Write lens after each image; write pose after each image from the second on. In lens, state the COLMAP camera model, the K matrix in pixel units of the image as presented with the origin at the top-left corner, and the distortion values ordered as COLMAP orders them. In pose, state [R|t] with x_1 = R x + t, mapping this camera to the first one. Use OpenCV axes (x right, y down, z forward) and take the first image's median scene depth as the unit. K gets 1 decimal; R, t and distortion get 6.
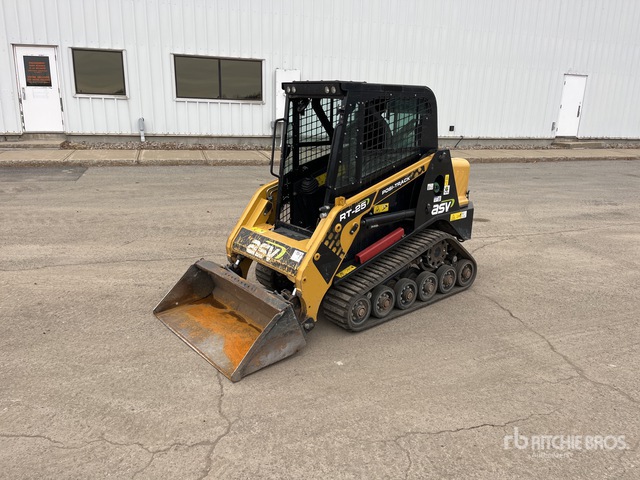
lens RADIAL K [[481.0, 0, 311.5], [0, 481.0, 226.9], [0, 0, 1]] dist [0.085011, -0.021631]
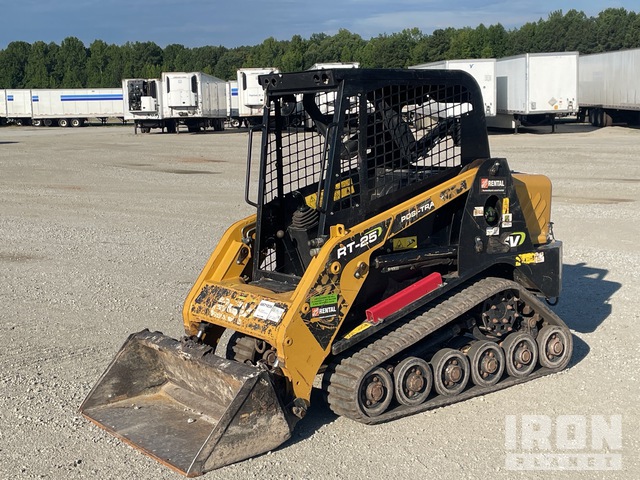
lens RADIAL K [[902.4, 0, 322.1], [0, 902.4, 227.0], [0, 0, 1]] dist [0.219589, 0.000000]
pose [[0.997692, -0.041467, -0.053776, 0.100221], [0.033538, 0.989475, -0.140761, 0.117474], [0.059047, 0.138633, 0.988582, -0.288935]]
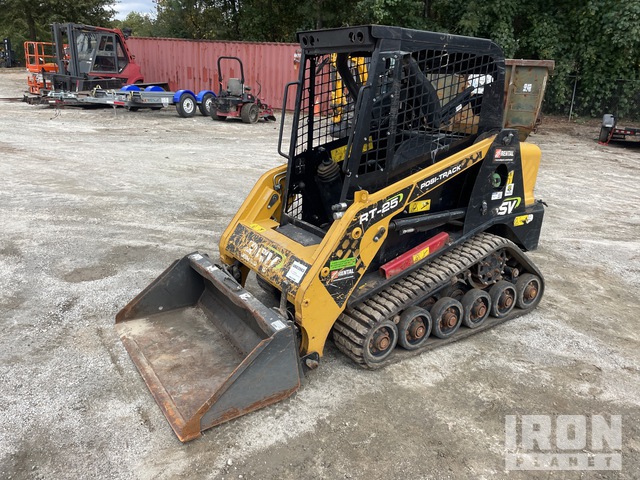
lens RADIAL K [[481.0, 0, 321.3], [0, 481.0, 234.3], [0, 0, 1]] dist [0.085011, -0.021631]
pose [[0.996323, 0.044959, -0.072937, 0.050589], [-0.041083, 0.997706, 0.053796, -0.030541], [0.075188, -0.050602, 0.995885, 0.245966]]
